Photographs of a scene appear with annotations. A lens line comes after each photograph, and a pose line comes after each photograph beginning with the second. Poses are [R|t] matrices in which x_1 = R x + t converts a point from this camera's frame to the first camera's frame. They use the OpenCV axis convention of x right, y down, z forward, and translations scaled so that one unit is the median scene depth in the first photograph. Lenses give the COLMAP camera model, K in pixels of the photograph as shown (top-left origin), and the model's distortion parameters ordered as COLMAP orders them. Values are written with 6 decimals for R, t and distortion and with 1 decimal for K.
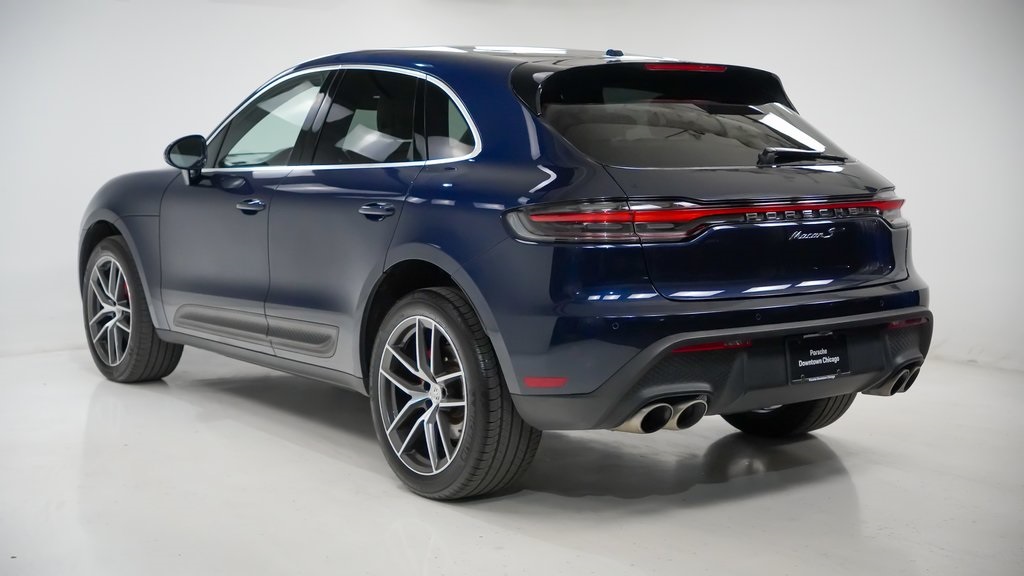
lens RADIAL K [[1364.1, 0, 522.0], [0, 1364.1, 290.6], [0, 0, 1]] dist [0.132938, 0.000000]
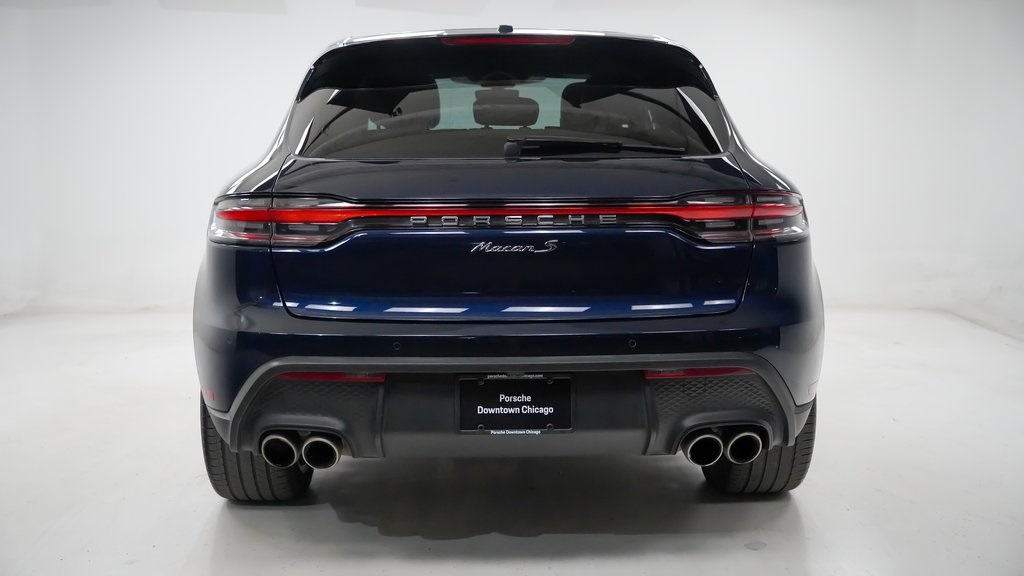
lens RADIAL K [[1176.7, 0, 512.7], [0, 1176.7, 283.5], [0, 0, 1]] dist [-0.228984, 0.000000]
pose [[0.812678, 0.069186, -0.578591, 0.590471], [-0.056001, 0.997604, 0.040632, -0.046811], [0.580015, -0.000619, 0.814605, 0.452064]]
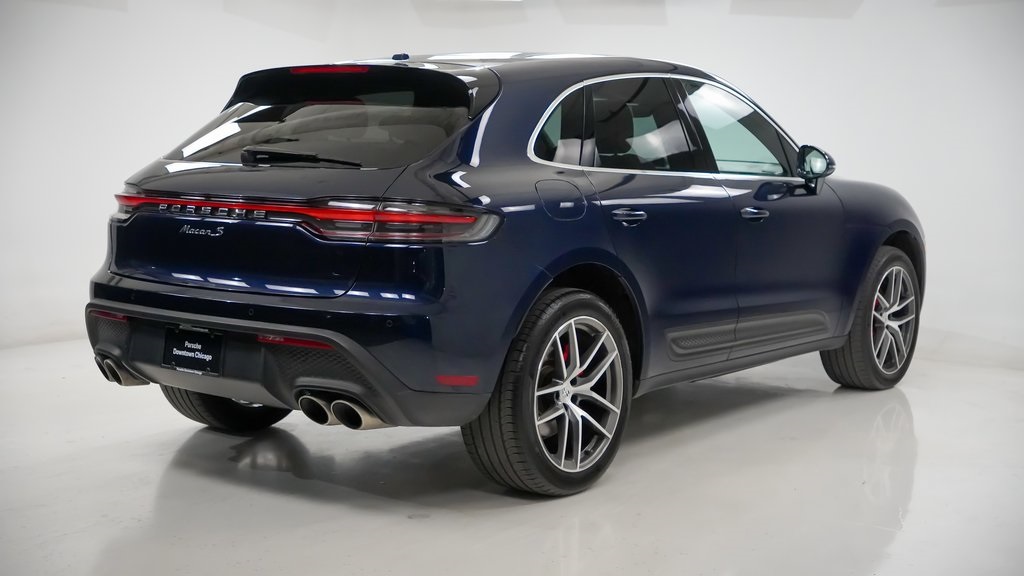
lens RADIAL K [[1396.5, 0, 510.5], [0, 1396.5, 288.4], [0, 0, 1]] dist [-0.079847, 0.000000]
pose [[0.289306, 0.101915, -0.951796, 1.256973], [-0.121453, 0.990188, 0.069110, -0.097089], [0.949501, 0.095604, 0.298845, 0.902357]]
